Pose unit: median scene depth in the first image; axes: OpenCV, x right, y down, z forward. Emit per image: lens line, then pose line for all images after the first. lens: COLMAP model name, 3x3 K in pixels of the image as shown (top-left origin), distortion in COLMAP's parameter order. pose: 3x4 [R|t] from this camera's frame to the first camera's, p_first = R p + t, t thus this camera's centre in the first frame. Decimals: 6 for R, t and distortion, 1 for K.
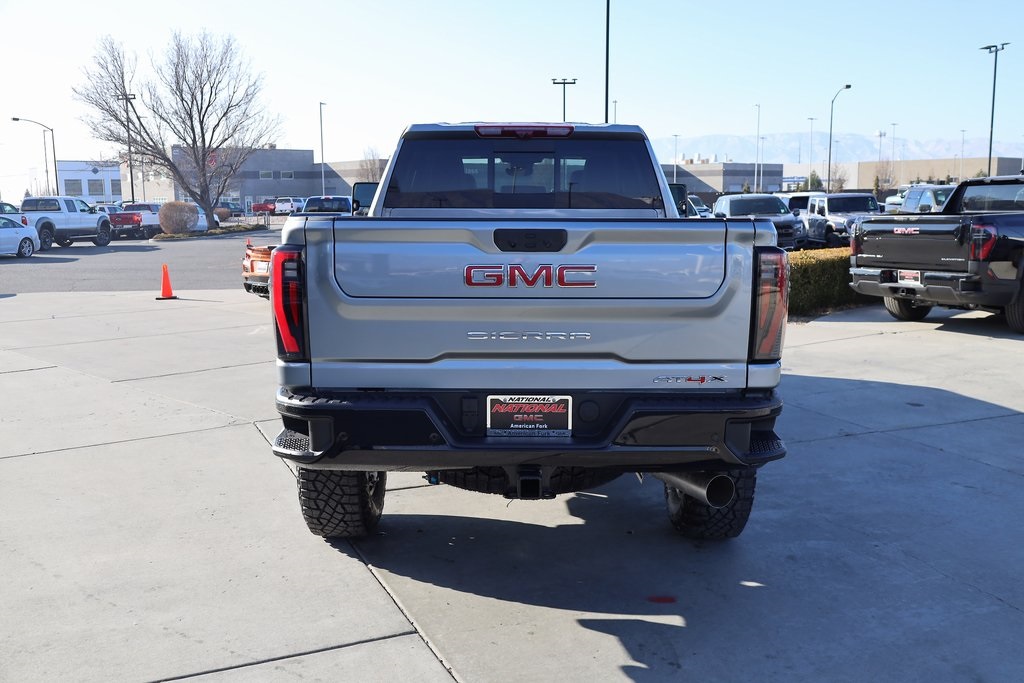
lens RADIAL K [[929.9, 0, 526.4], [0, 929.9, 343.0], [0, 0, 1]] dist [0.003940, -0.008729]
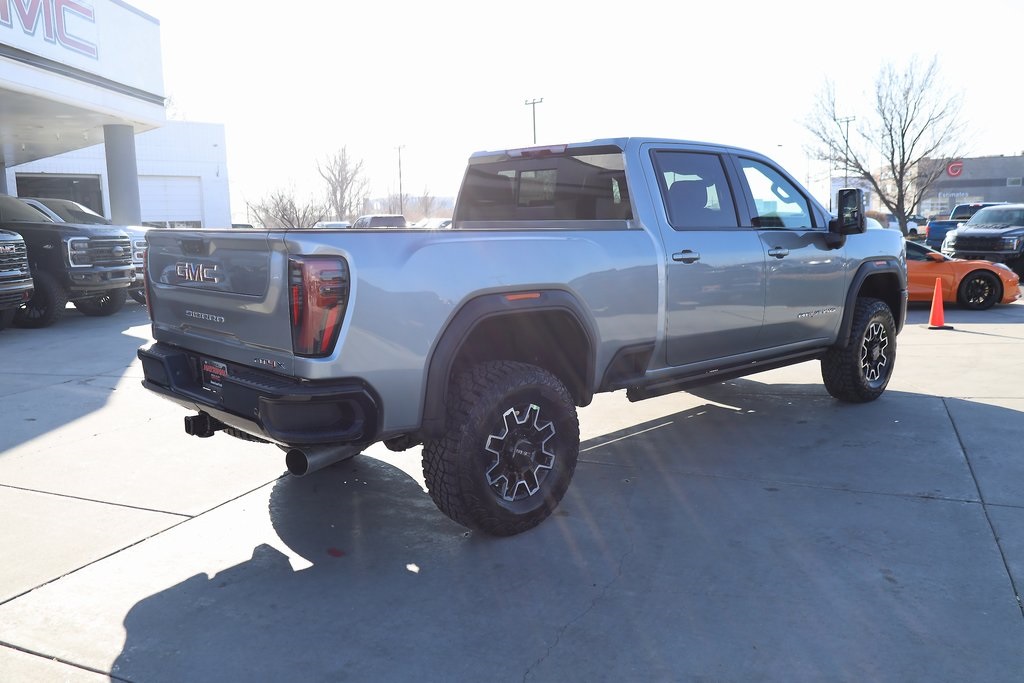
lens RADIAL K [[834.8, 0, 532.5], [0, 834.8, 341.7], [0, 0, 1]] dist [-0.017121, 0.001339]
pose [[0.680155, 0.091790, -0.727299, 0.709606], [-0.088120, 0.995173, 0.043190, -0.039616], [0.727753, 0.034714, 0.684960, 0.298546]]
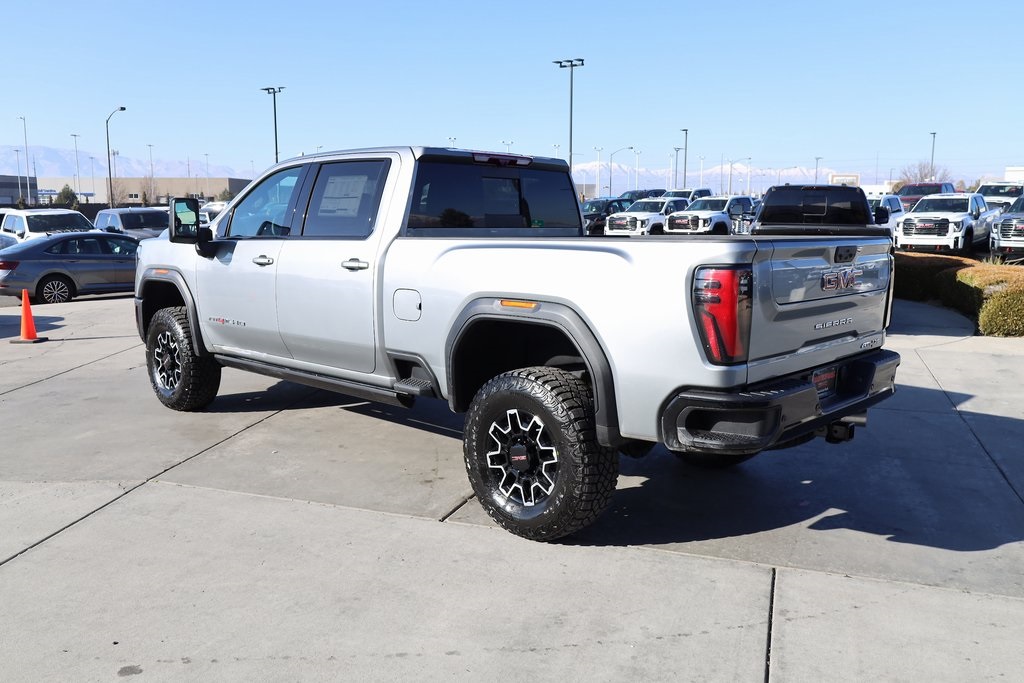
lens RADIAL K [[817.5, 0, 512.0], [0, 817.5, 341.5], [0, 0, 1]] dist [-0.003749, -0.001413]
pose [[0.700322, -0.105673, 0.705962, -0.682528], [0.103157, 0.993583, 0.046392, -0.049757], [-0.706334, 0.040336, 0.706728, 0.281173]]
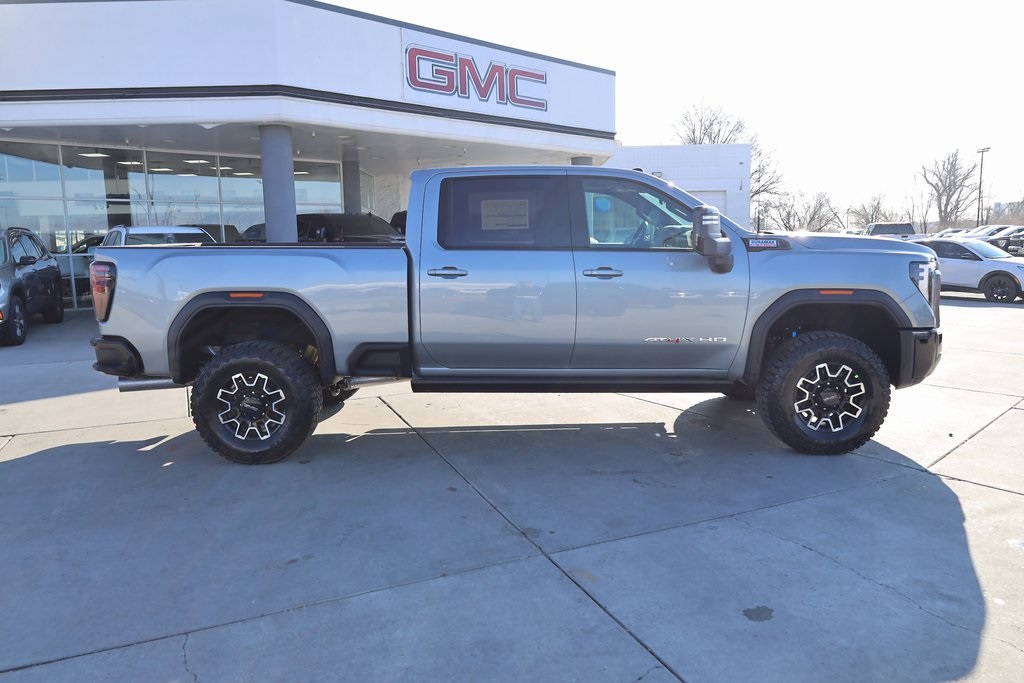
lens RADIAL K [[734.2, 0, 512.0], [0, 734.2, 341.5], [0, 0, 1]] dist [-0.000457, 0.000562]
pose [[-0.031456, 0.140717, -0.989550, 1.052167], [-0.130392, 0.981001, 0.143647, -0.160873], [0.990963, 0.133548, -0.012510, 1.115897]]
